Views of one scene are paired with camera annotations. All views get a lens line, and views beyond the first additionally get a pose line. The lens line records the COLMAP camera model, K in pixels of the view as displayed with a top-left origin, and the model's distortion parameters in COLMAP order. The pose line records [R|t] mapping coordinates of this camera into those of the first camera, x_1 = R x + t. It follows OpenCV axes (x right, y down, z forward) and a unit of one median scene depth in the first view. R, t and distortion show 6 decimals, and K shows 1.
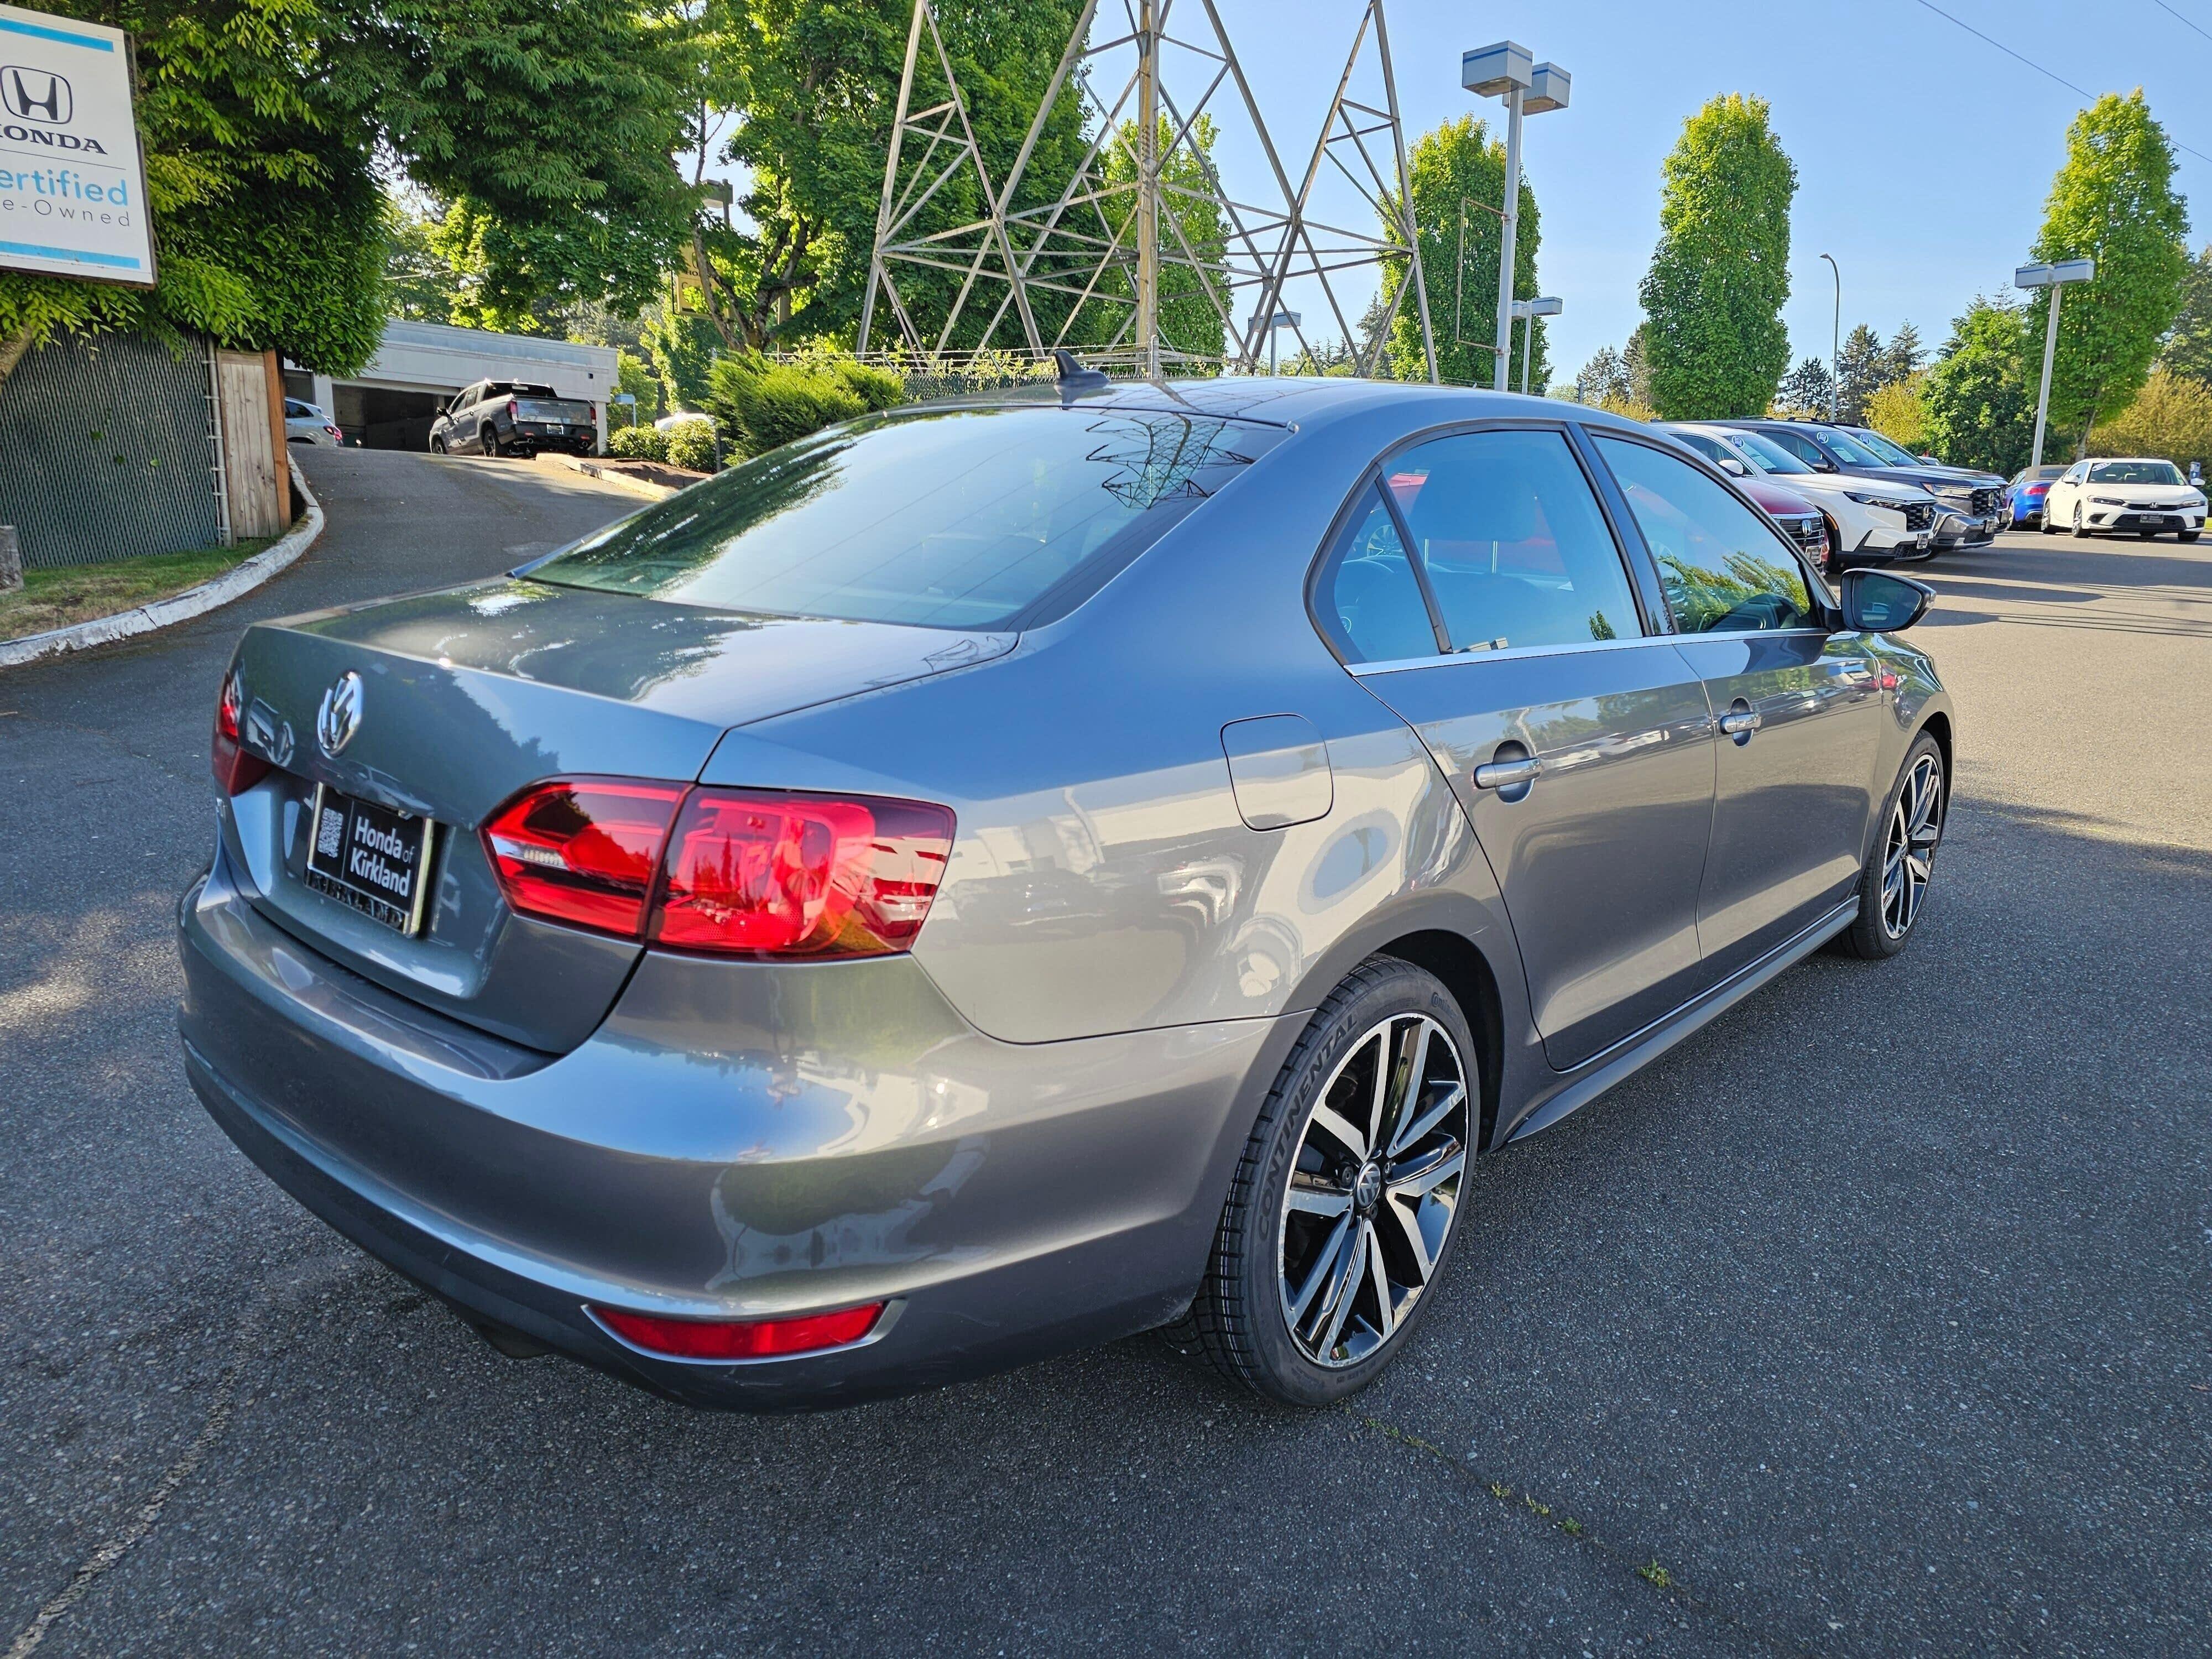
lens RADIAL K [[1472.5, 0, 1087.4], [0, 1472.5, 828.3], [0, 0, 1]] dist [0.037692, -0.026337]
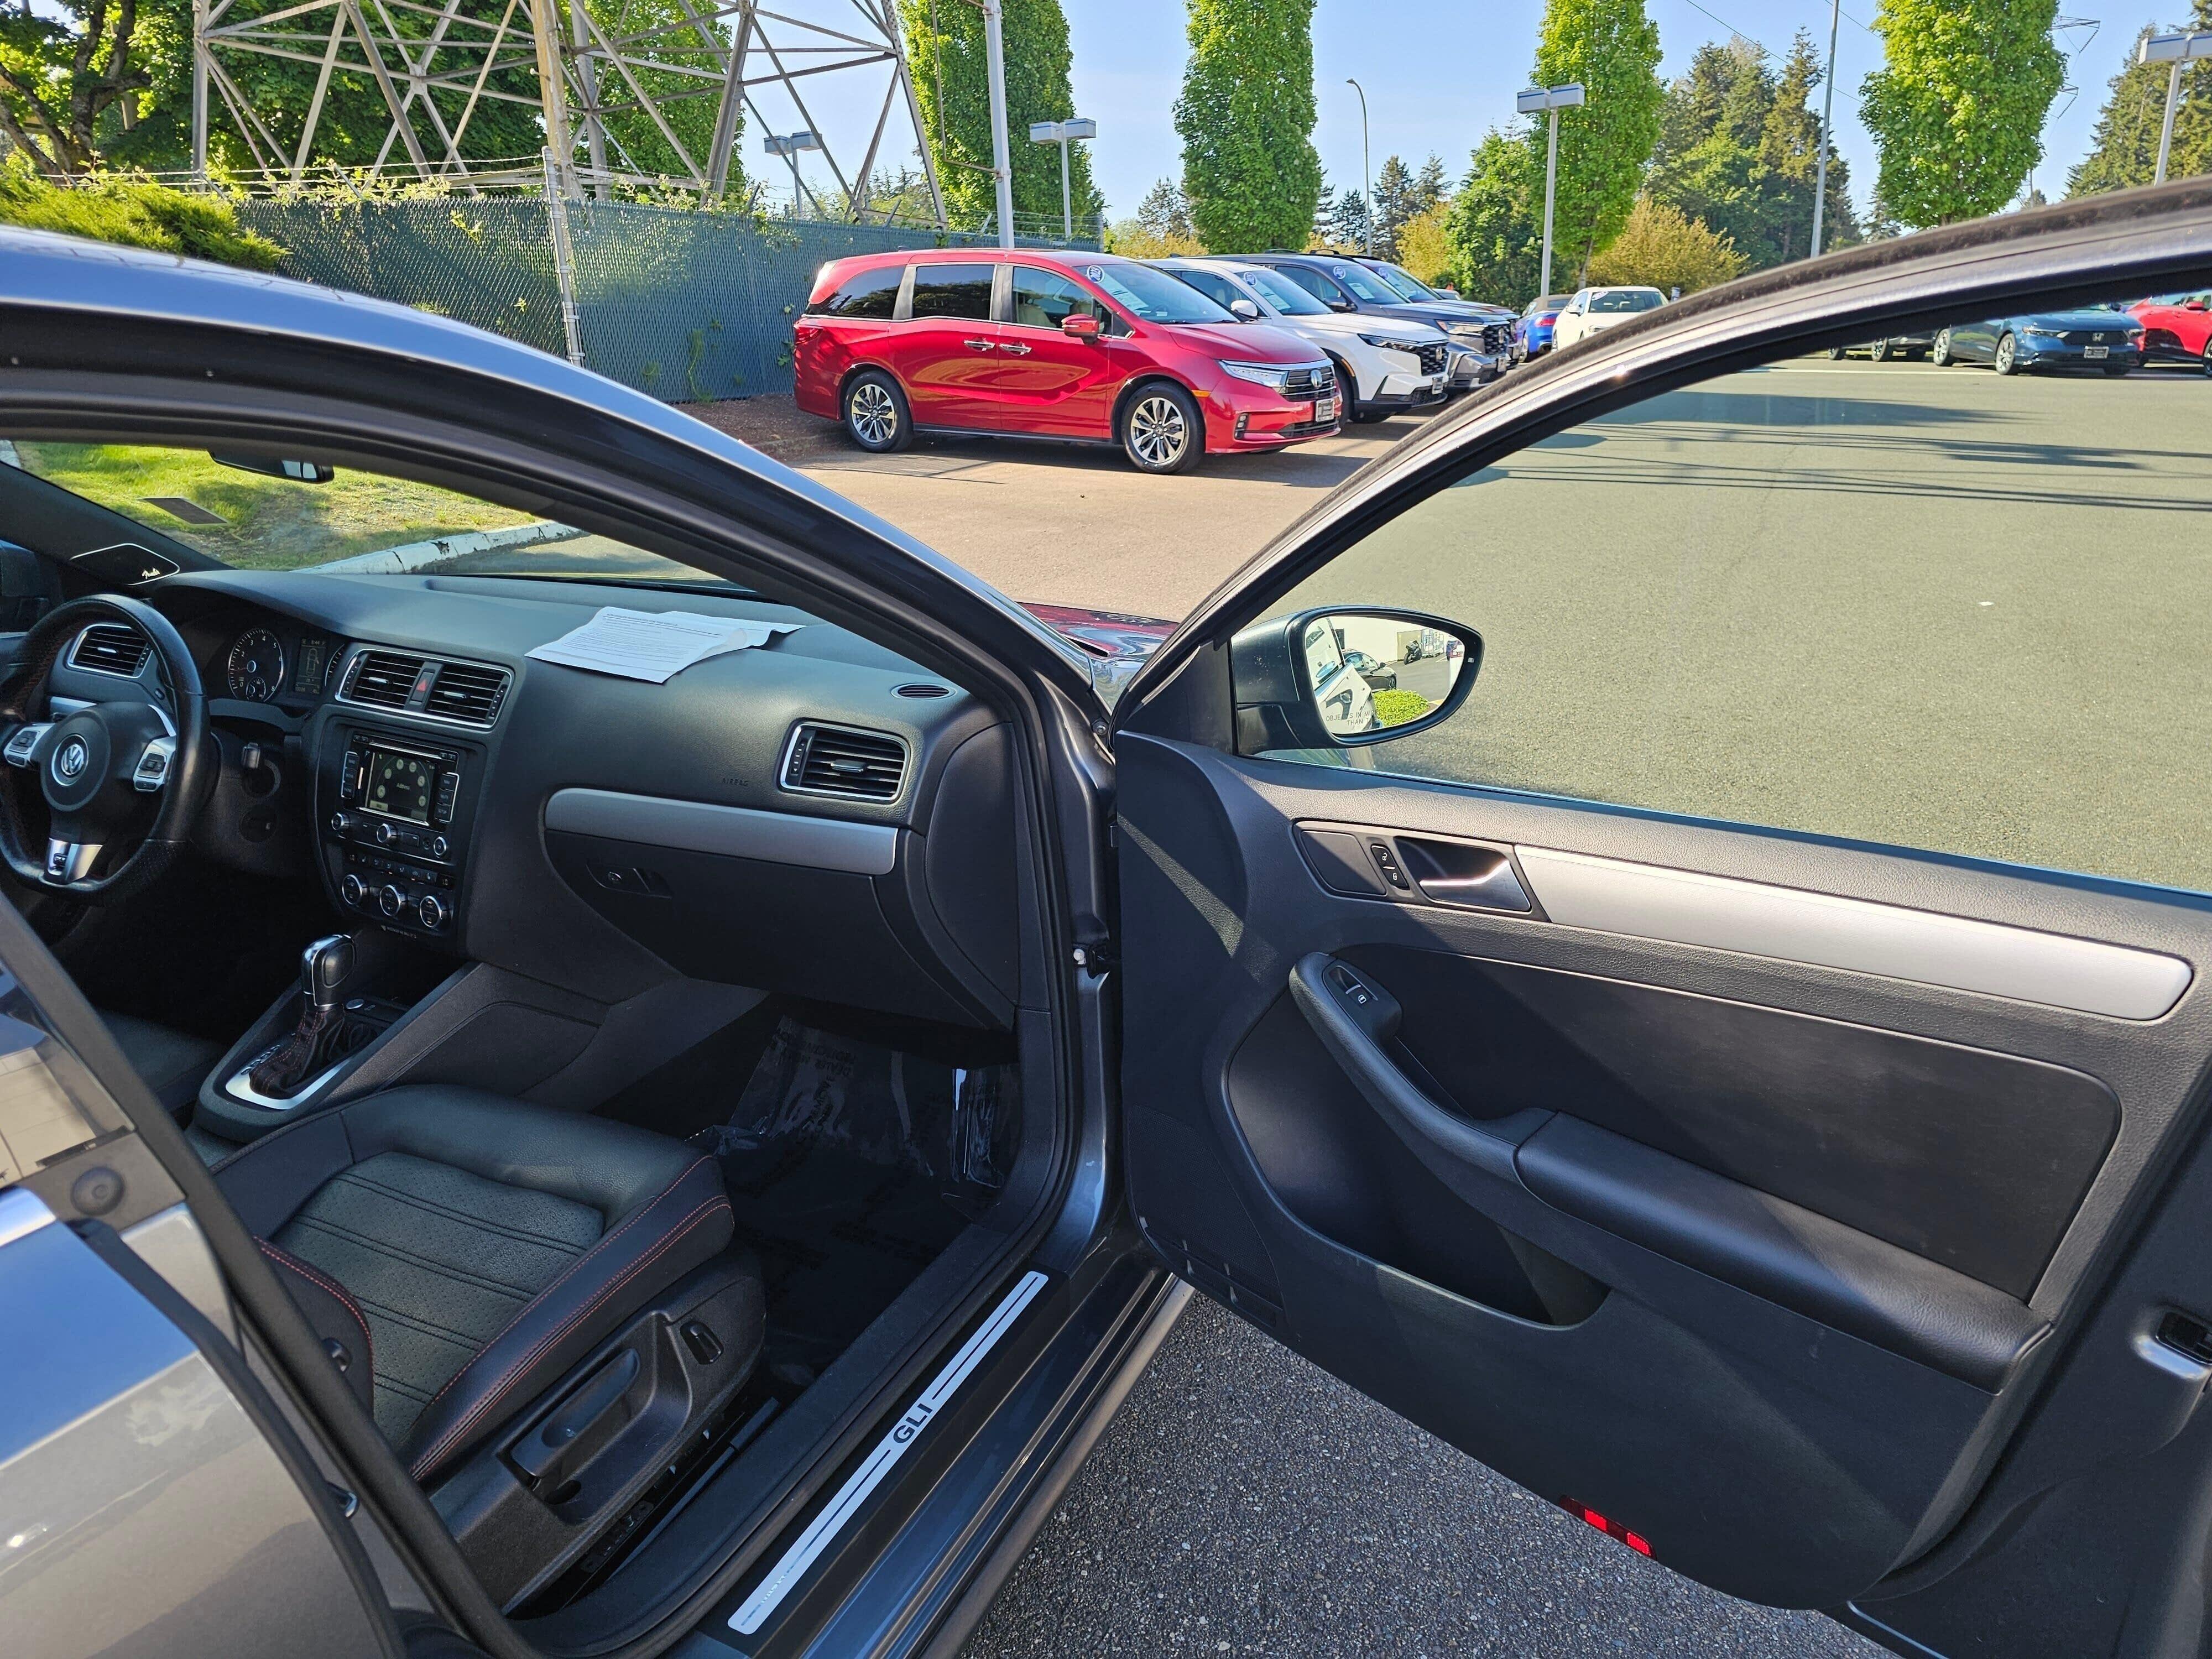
lens RADIAL K [[1472.5, 0, 1113.2], [0, 1472.5, 851.5], [0, 0, 1]] dist [0.037692, -0.026337]
pose [[0.959116, -0.118658, 0.256936, 0.048628], [0.089286, 0.988363, 0.123151, -0.019297], [-0.268559, -0.095175, 0.958550, 0.070541]]
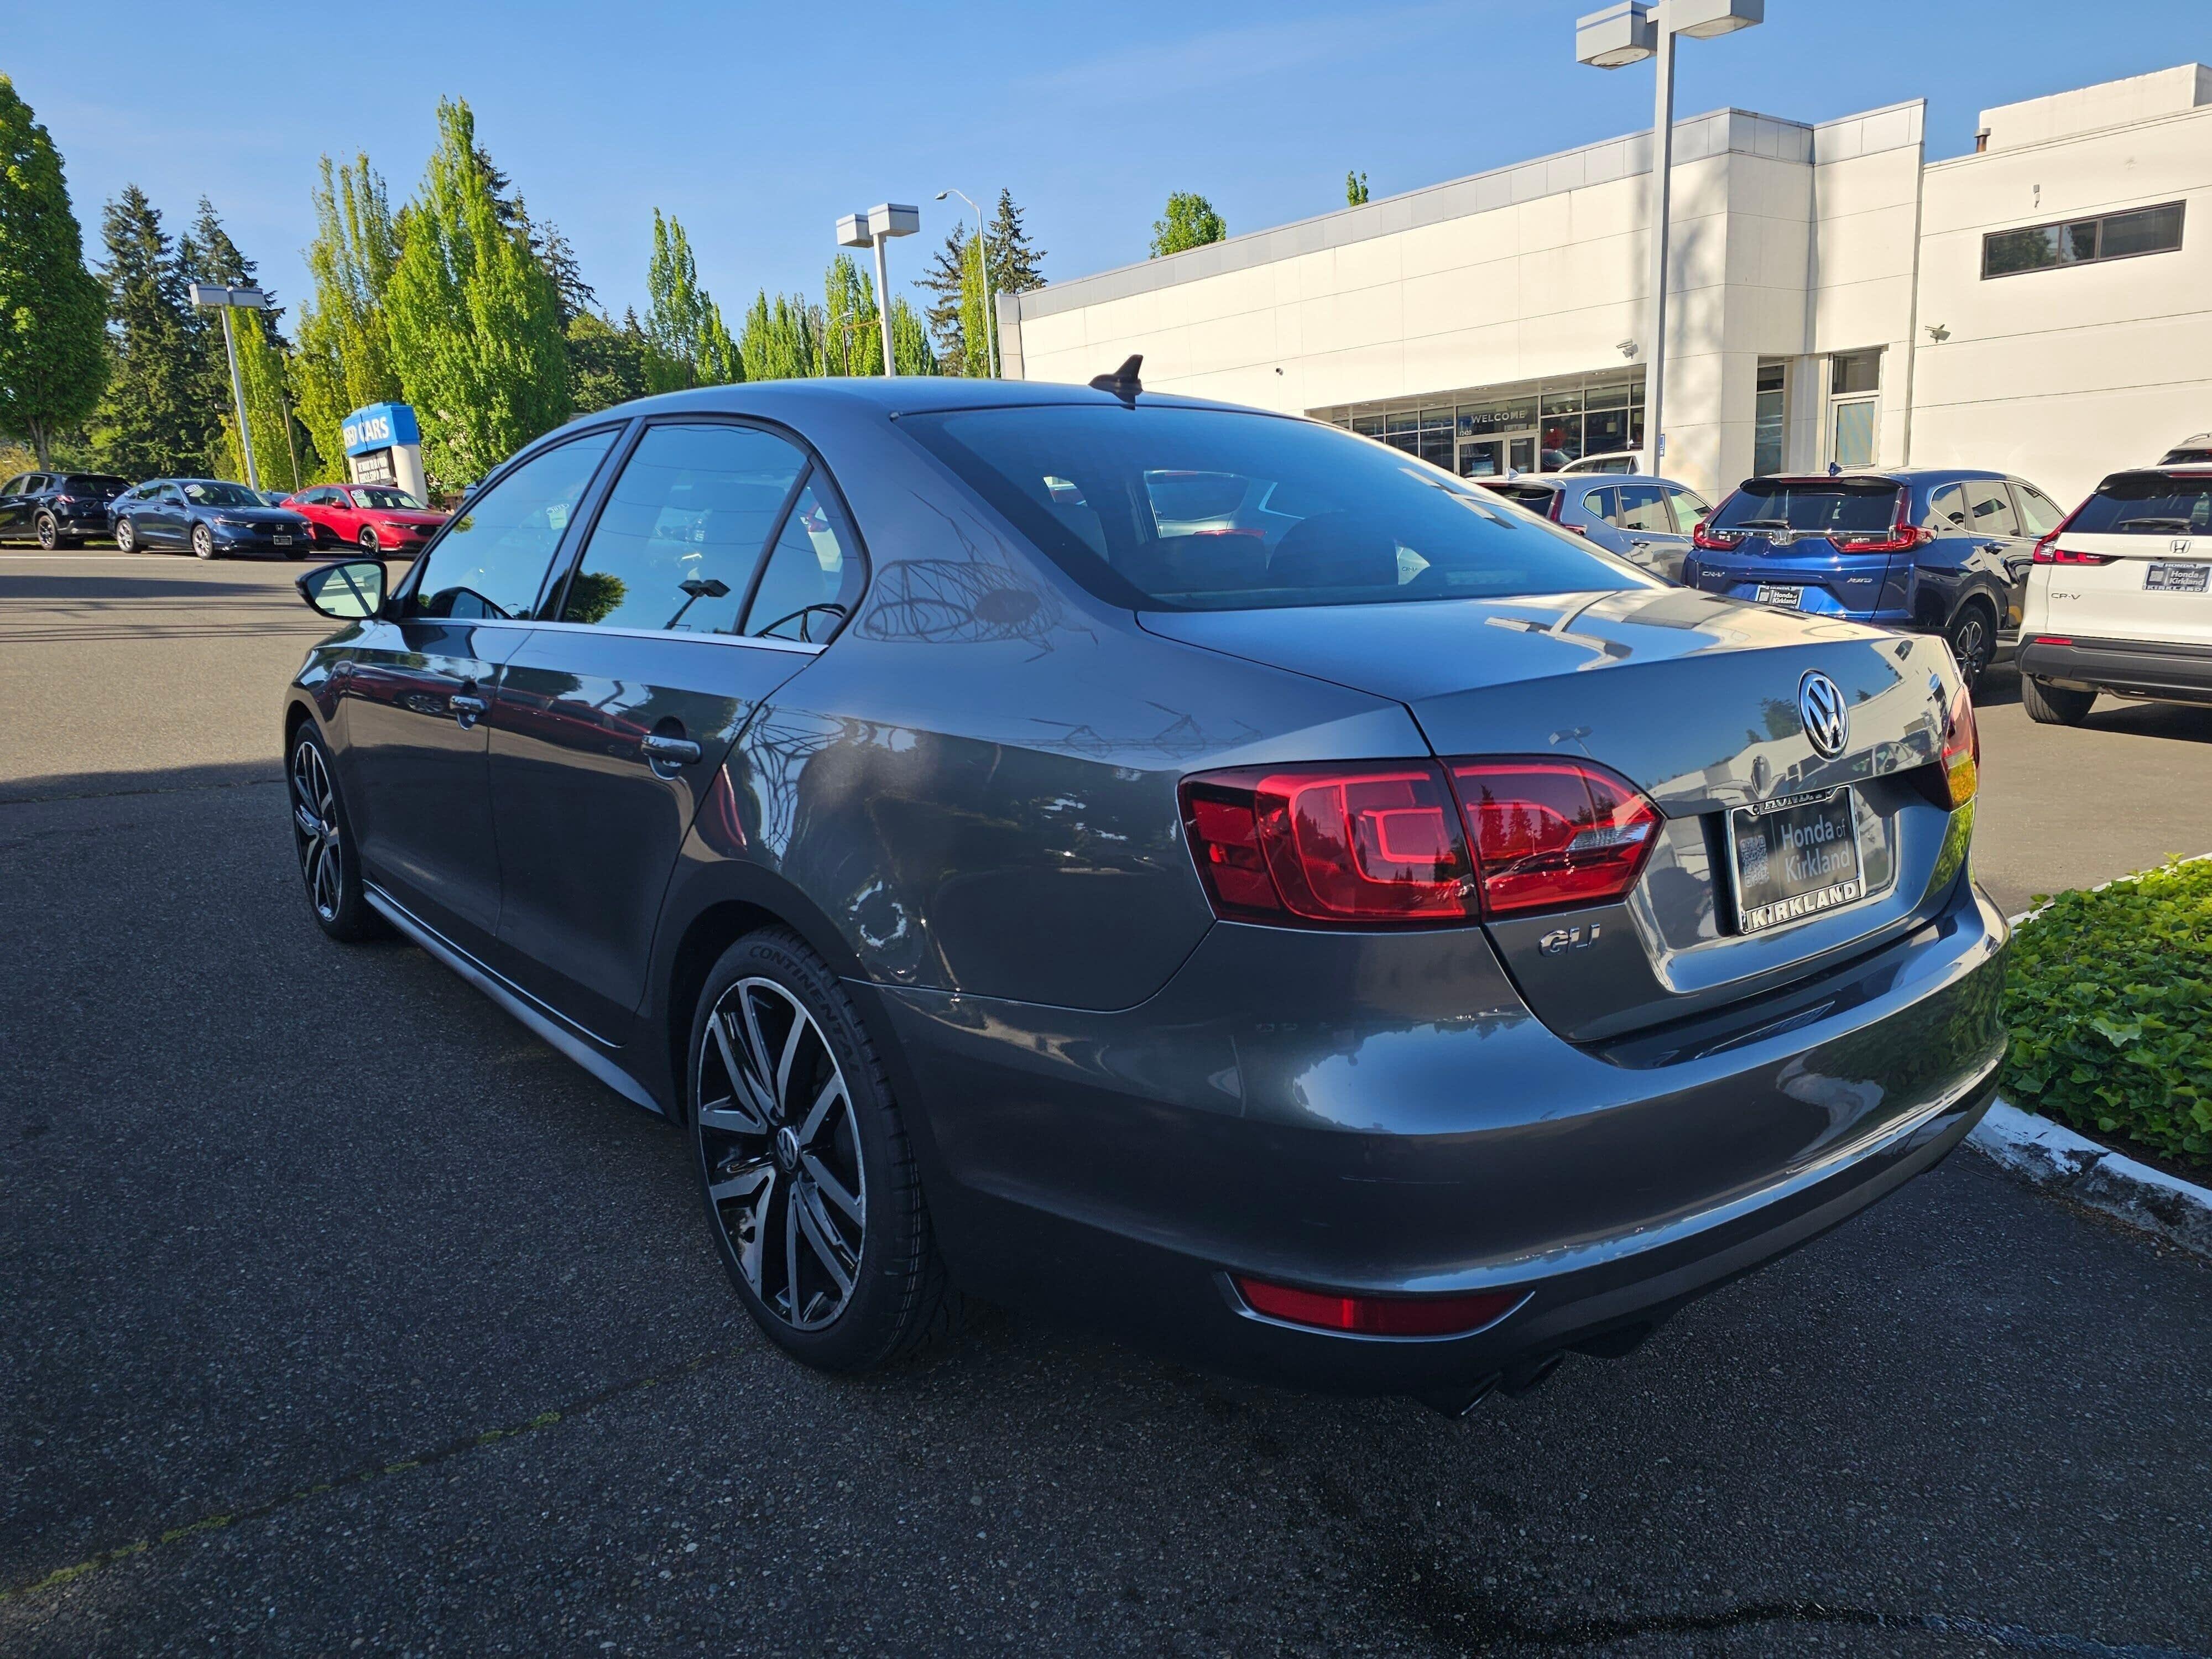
lens RADIAL K [[1472.5, 0, 1091.2], [0, 1472.5, 835.3], [0, 0, 1]] dist [0.037692, -0.026337]
pose [[0.143223, -0.219672, 0.965003, -0.088245], [0.223394, 0.957067, 0.184710, -0.017323], [-0.964148, 0.189121, 0.186148, 0.077565]]
